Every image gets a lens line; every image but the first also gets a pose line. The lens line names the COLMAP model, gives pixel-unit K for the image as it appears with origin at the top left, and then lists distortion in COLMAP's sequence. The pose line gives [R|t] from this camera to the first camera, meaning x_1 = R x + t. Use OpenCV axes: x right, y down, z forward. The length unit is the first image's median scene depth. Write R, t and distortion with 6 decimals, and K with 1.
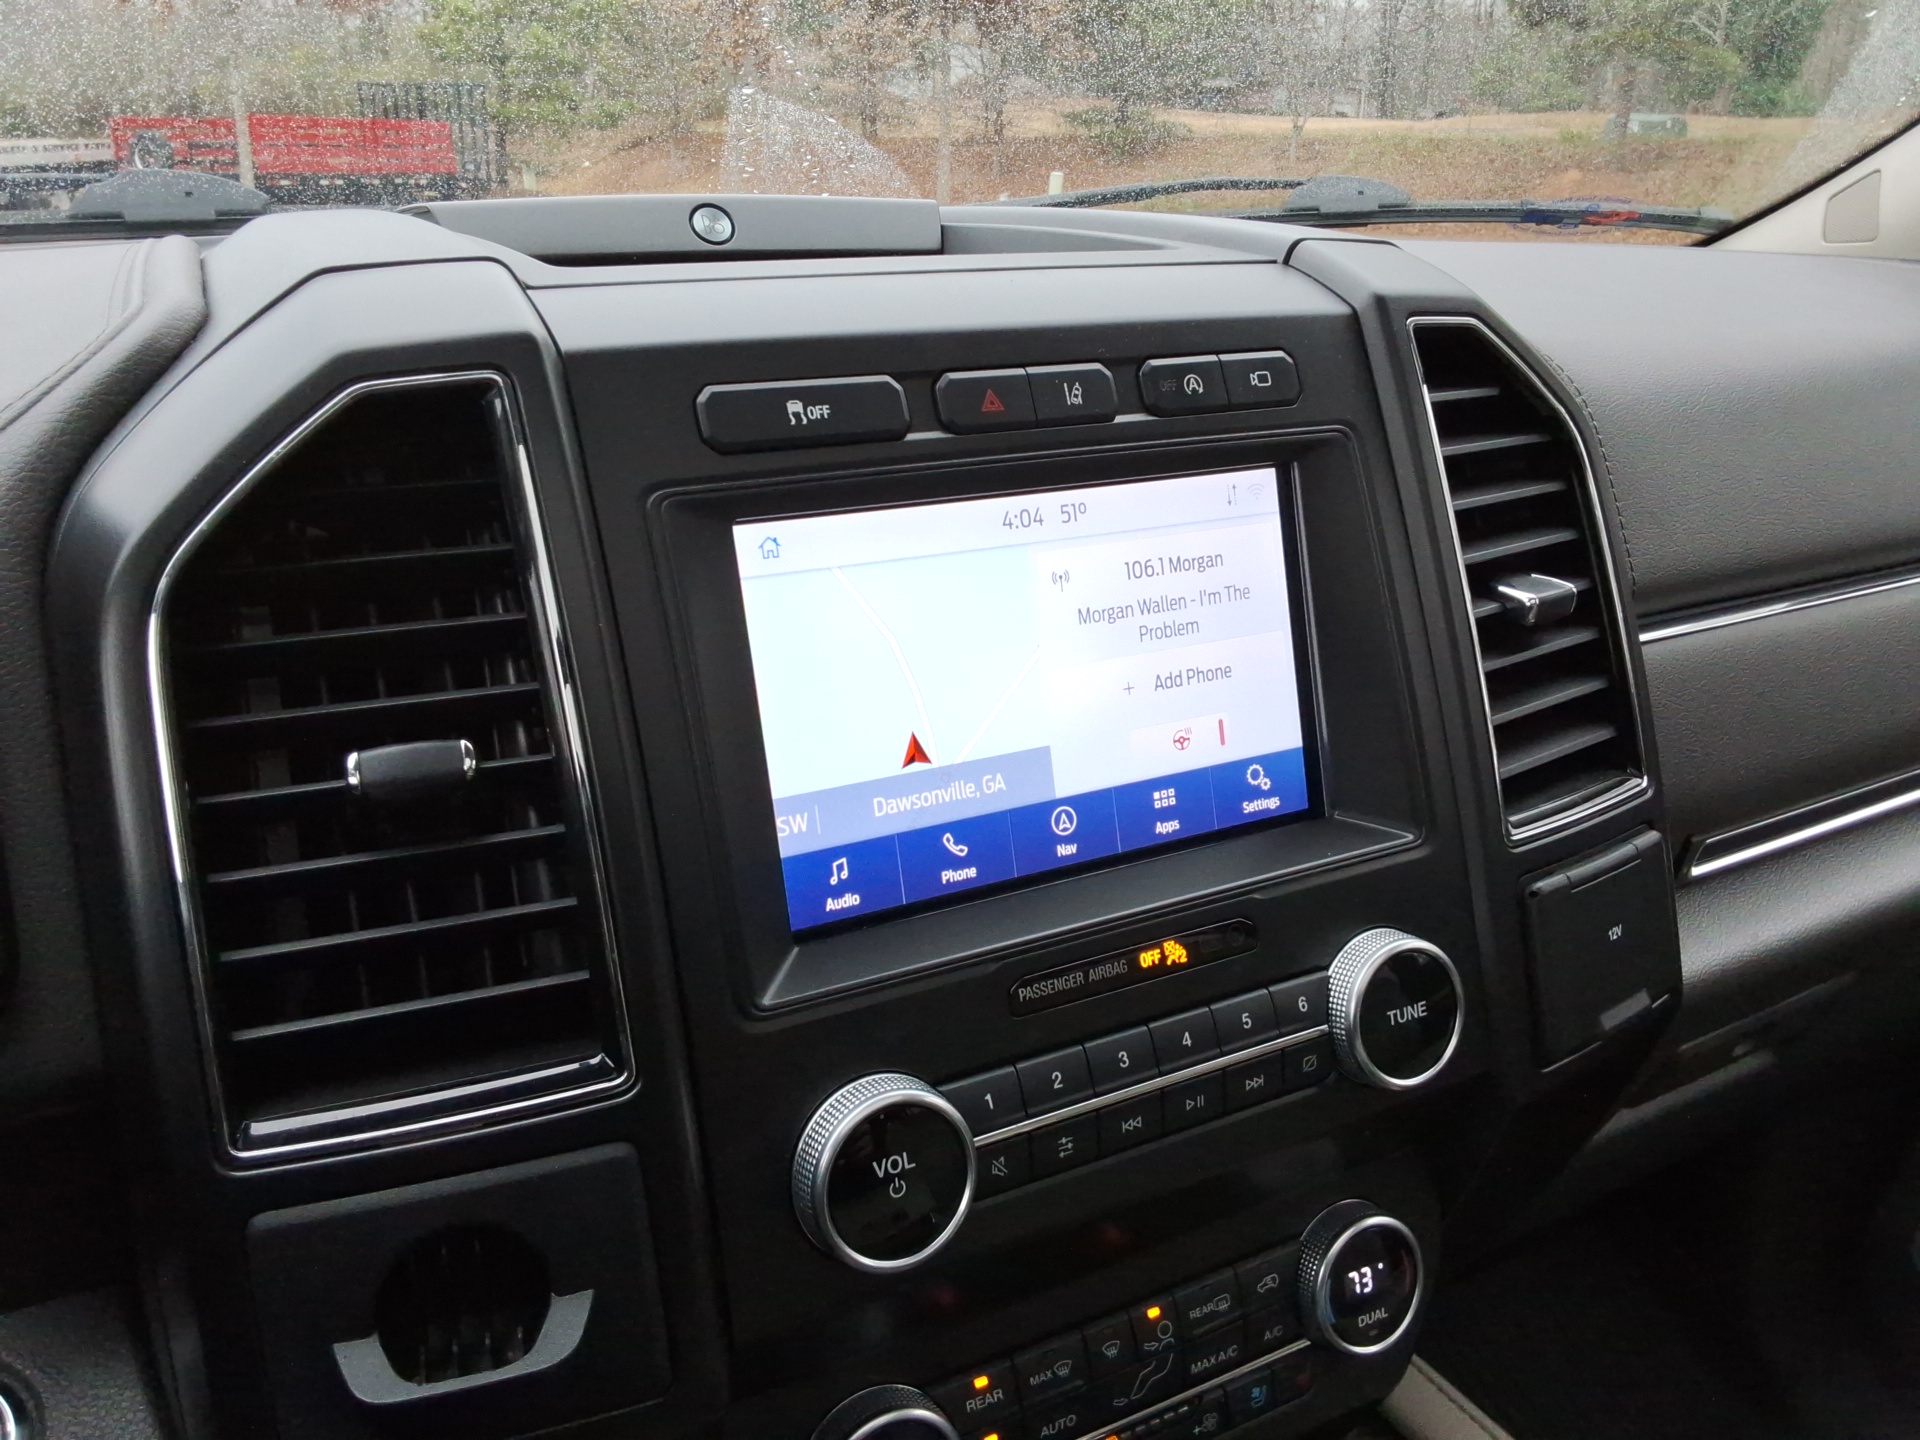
lens RADIAL K [[1548.6, 0, 979.5], [0, 1548.6, 706.7], [0, 0, 1]] dist [0.142041, -0.254173]
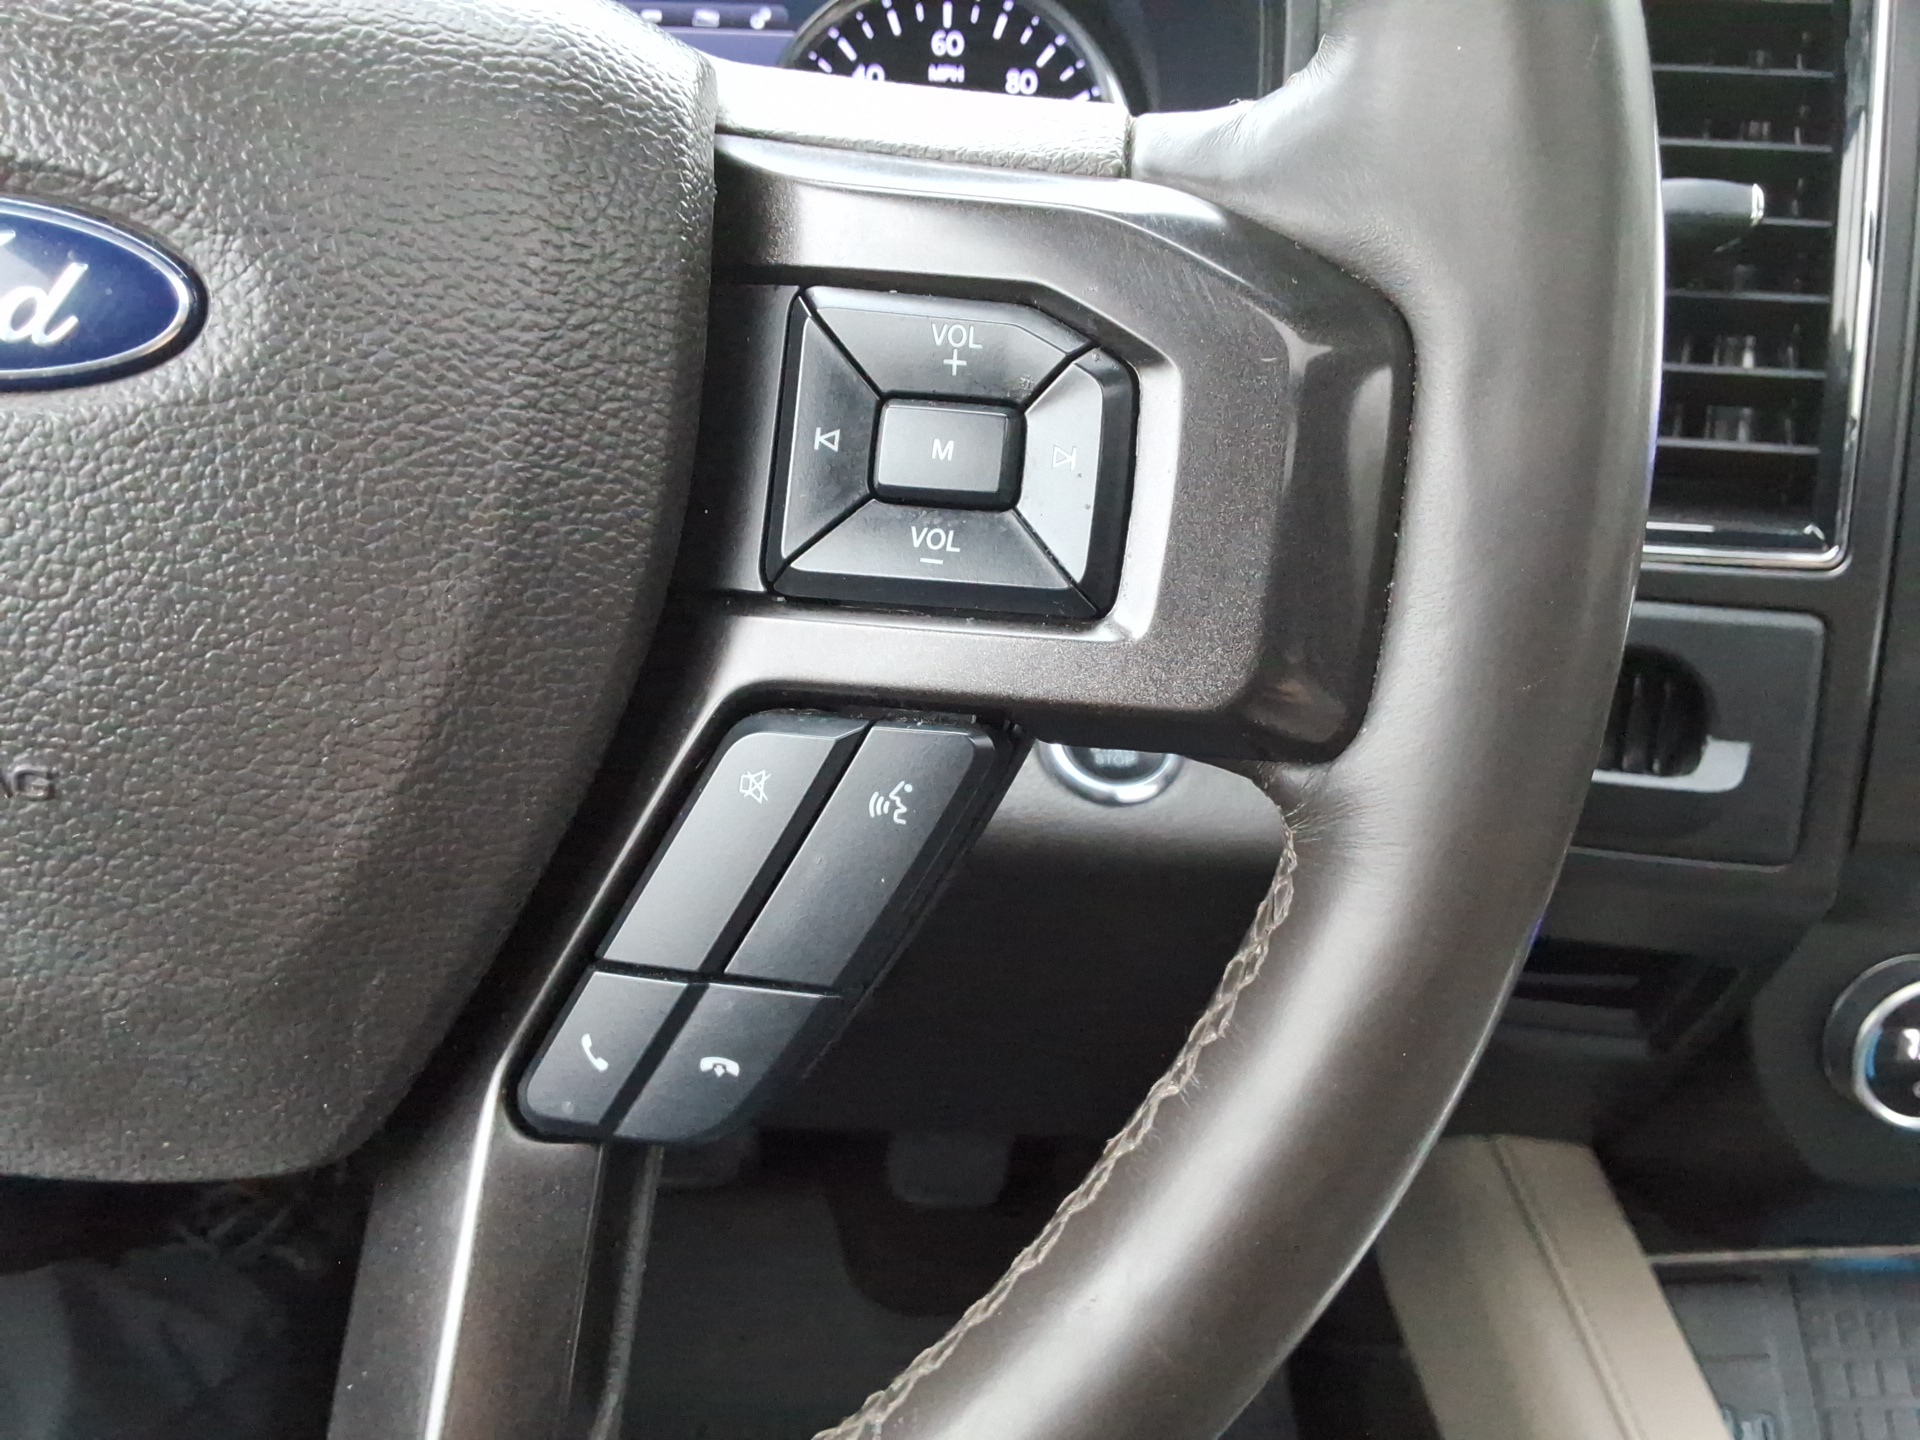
lens RADIAL K [[1548.6, 0, 979.5], [0, 1548.6, 706.7], [0, 0, 1]] dist [0.142041, -0.254173]
pose [[0.883016, 0.247505, -0.398777, -0.233161], [-0.180314, 0.963343, 0.198638, 0.188316], [0.433323, -0.103495, 0.895276, -0.123863]]
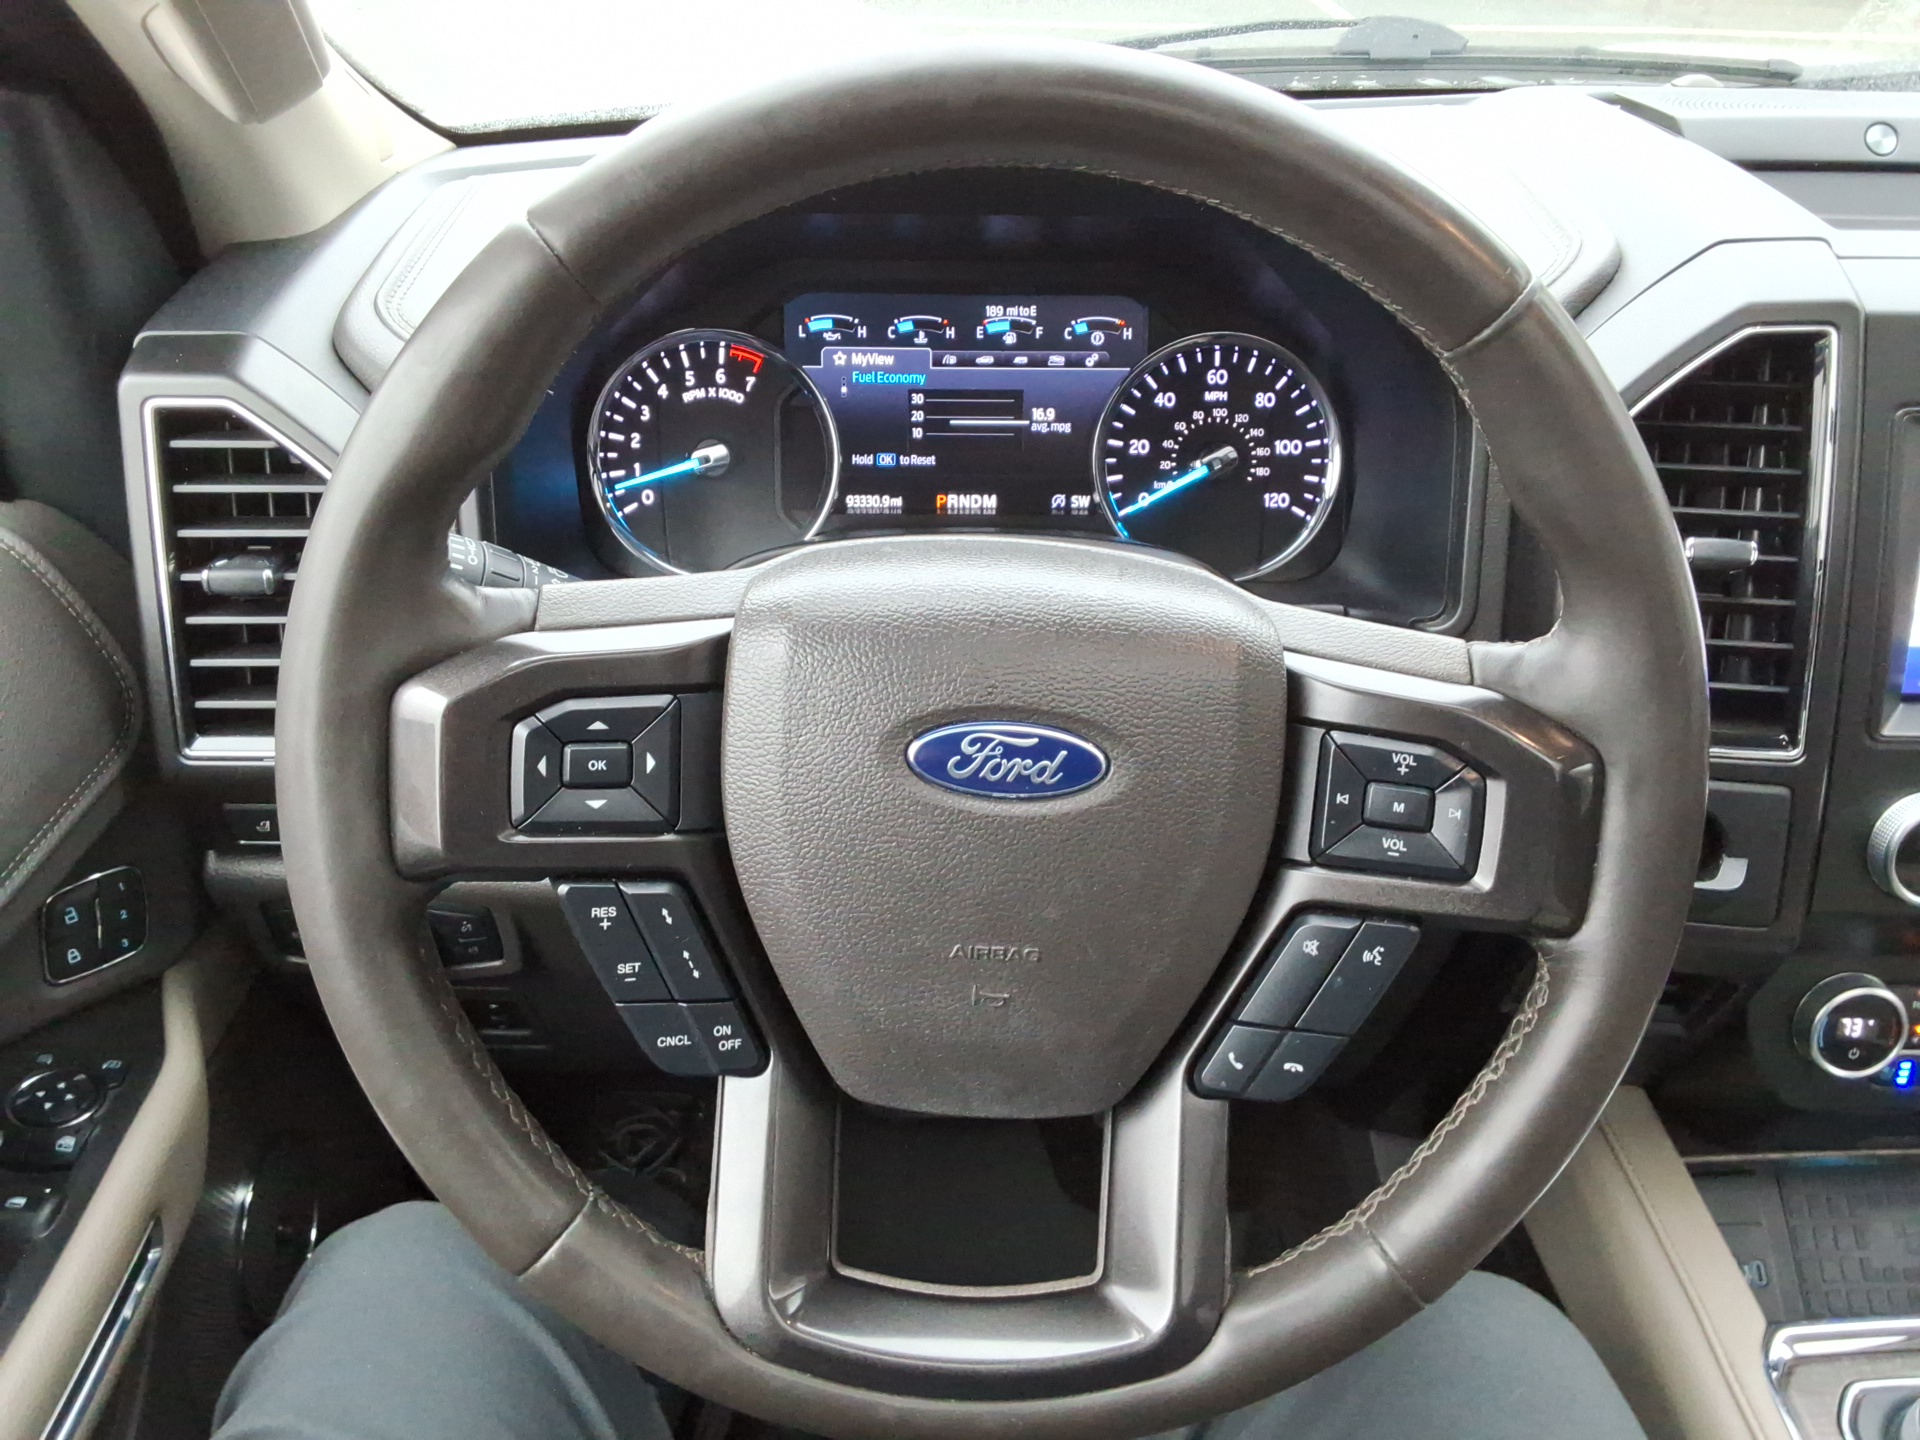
lens RADIAL K [[1548.6, 0, 979.5], [0, 1548.6, 706.7], [0, 0, 1]] dist [0.142041, -0.254173]
pose [[0.885992, 0.249215, -0.391037, -0.294820], [-0.165632, 0.957752, 0.235112, -0.061123], [0.433110, -0.143539, 0.889838, -0.778804]]
